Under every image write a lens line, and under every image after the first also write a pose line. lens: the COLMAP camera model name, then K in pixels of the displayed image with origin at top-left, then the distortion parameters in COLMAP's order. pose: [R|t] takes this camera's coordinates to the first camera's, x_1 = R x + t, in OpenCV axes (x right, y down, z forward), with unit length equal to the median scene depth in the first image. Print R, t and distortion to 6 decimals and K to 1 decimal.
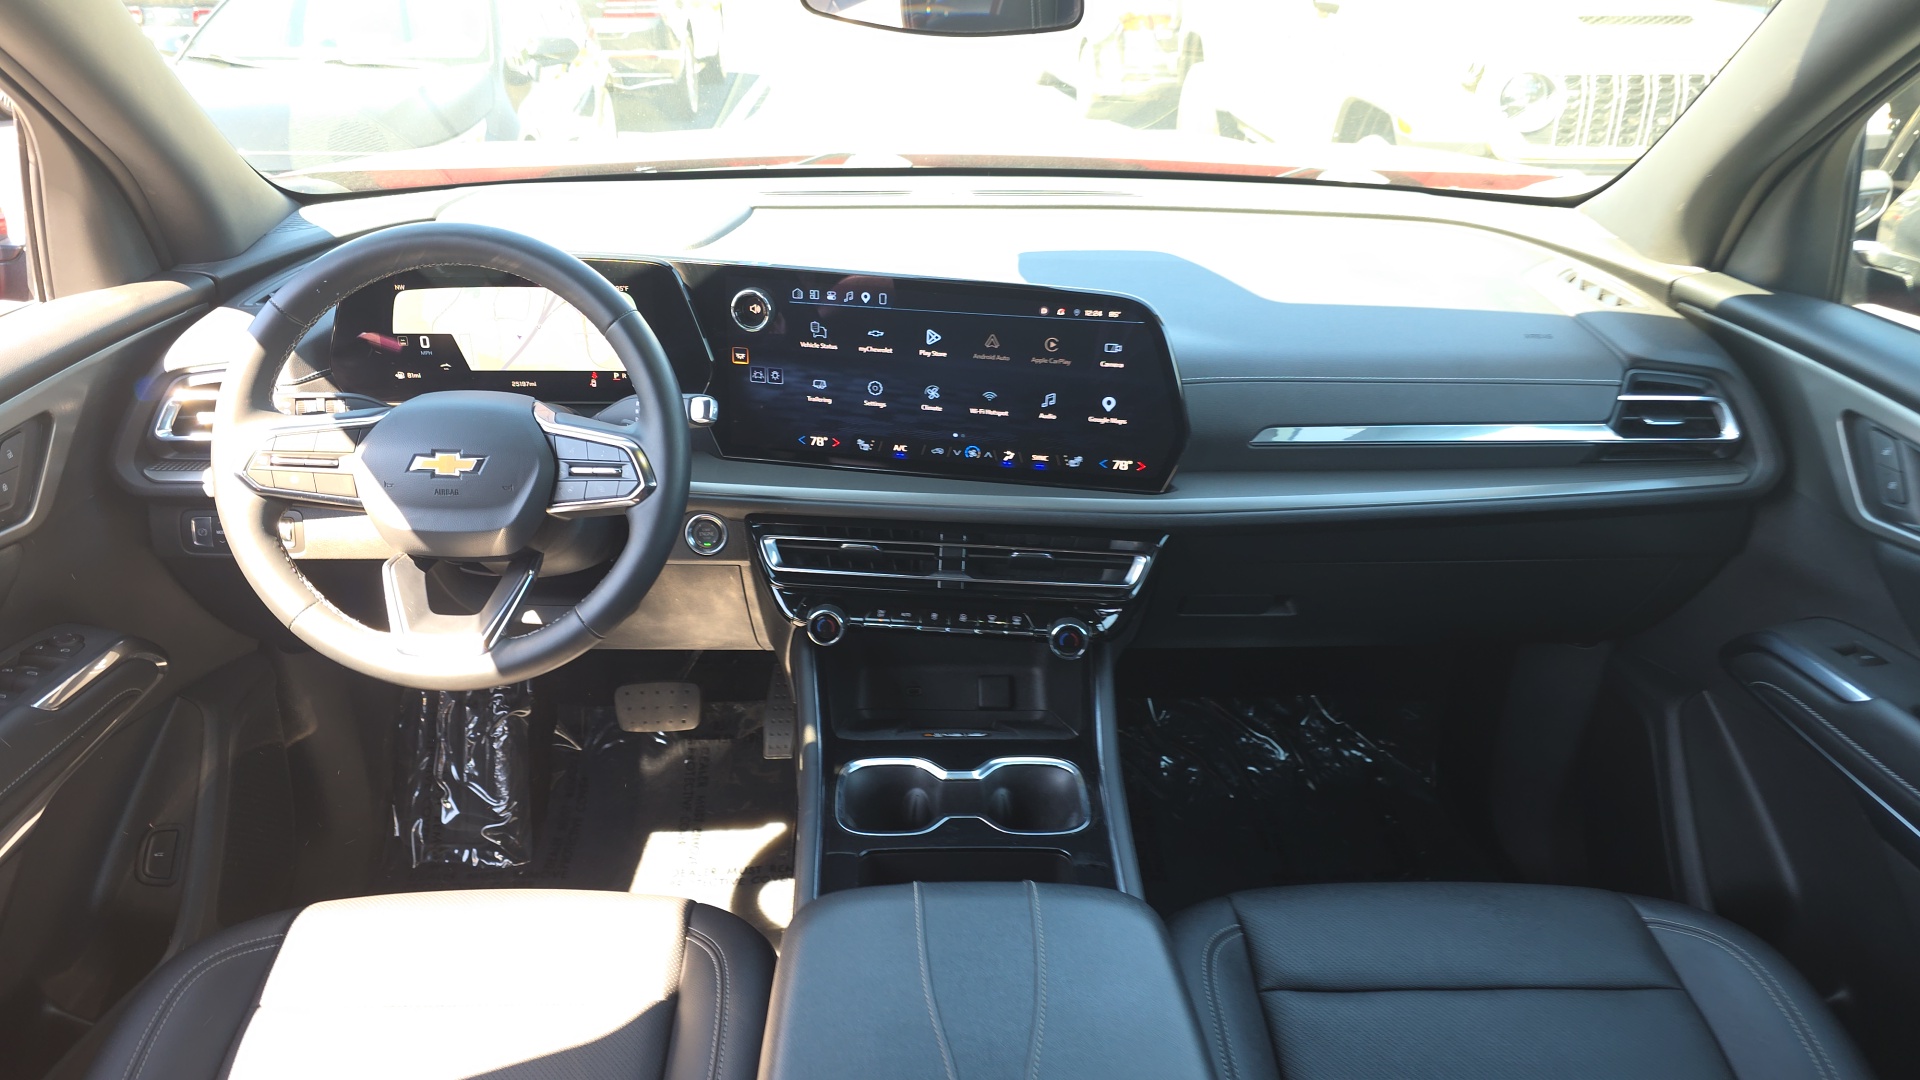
lens RADIAL K [[1328.2, 0, 955.6], [0, 1328.2, 586.2], [0, 0, 1]] dist [0.063243, -0.087109]
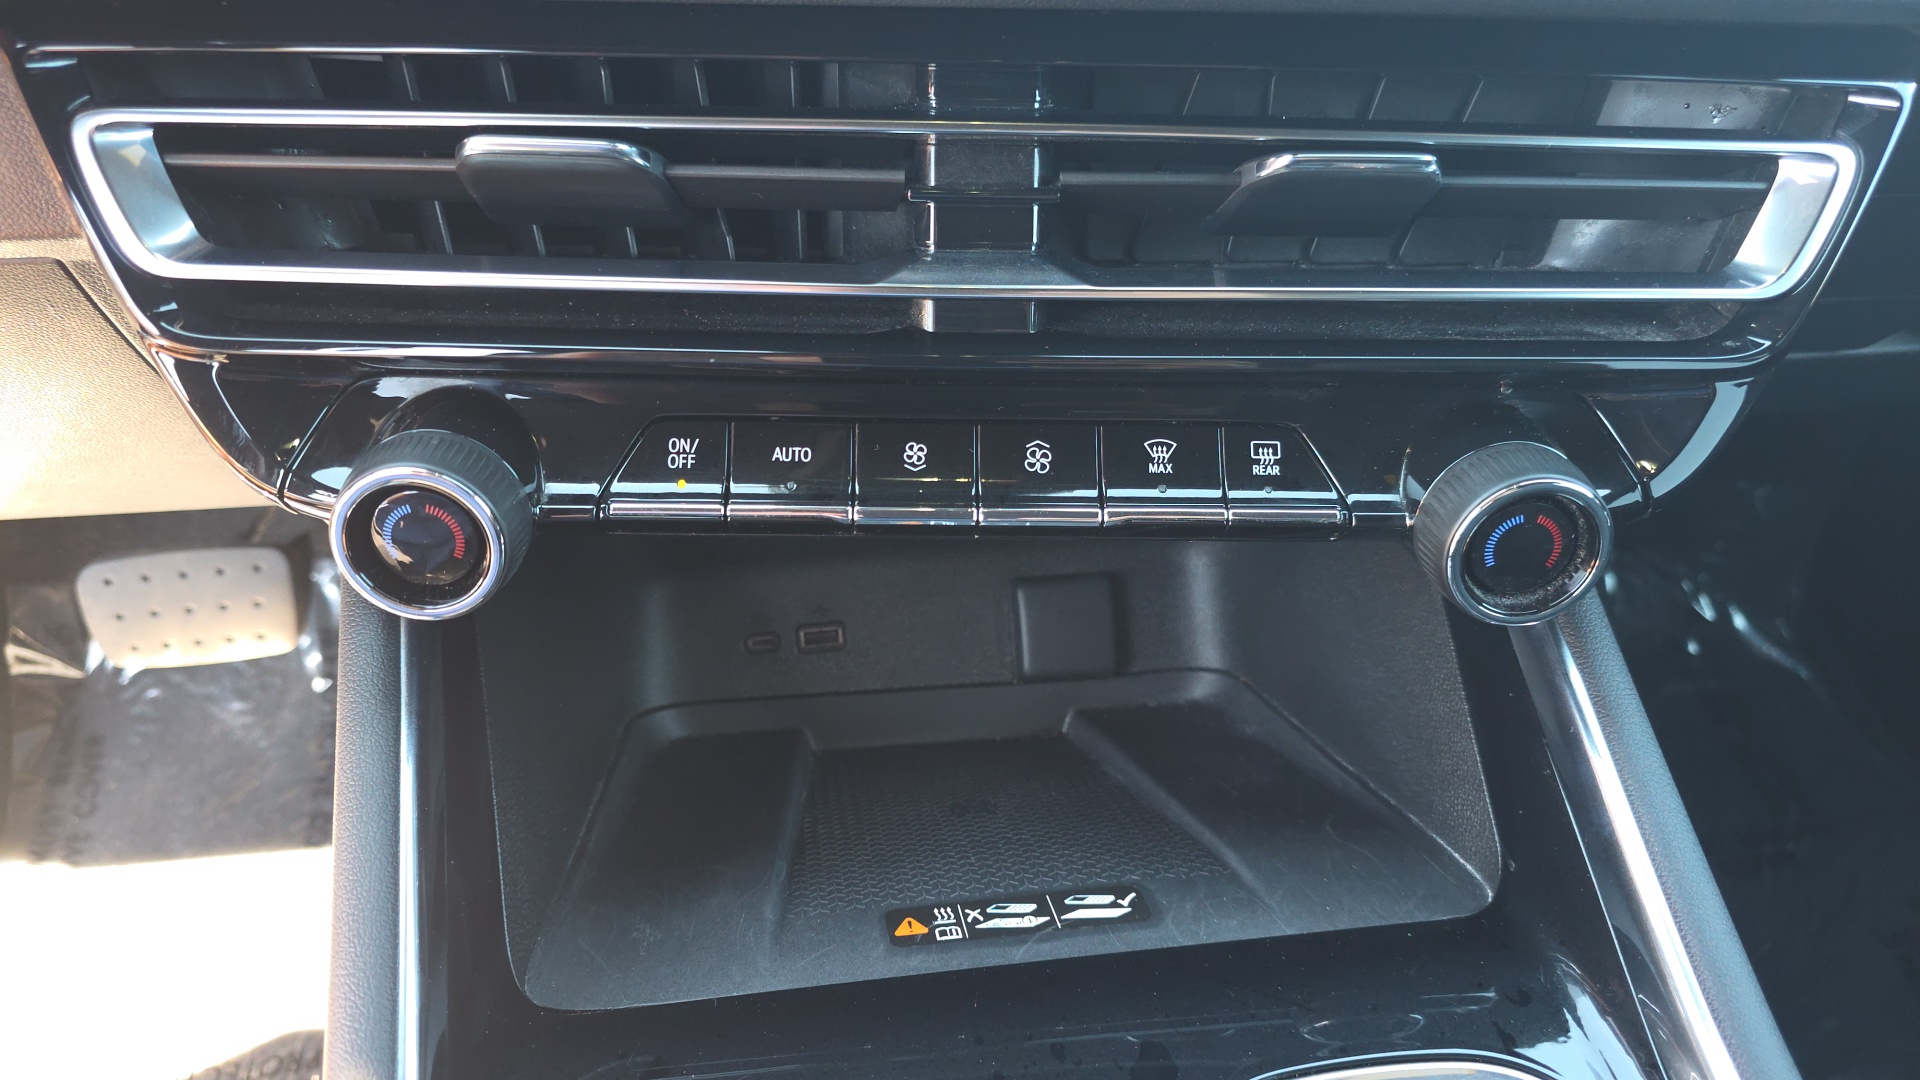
lens RADIAL K [[1279.3, 0, 967.0], [0, 1279.3, 537.0], [0, 0, 1]] dist [0.030580, -0.046733]
pose [[0.992663, -0.059295, 0.105380, -0.031716], [0.035791, 0.976541, 0.212338, -0.010788], [-0.115498, -0.207008, 0.971498, 0.783745]]
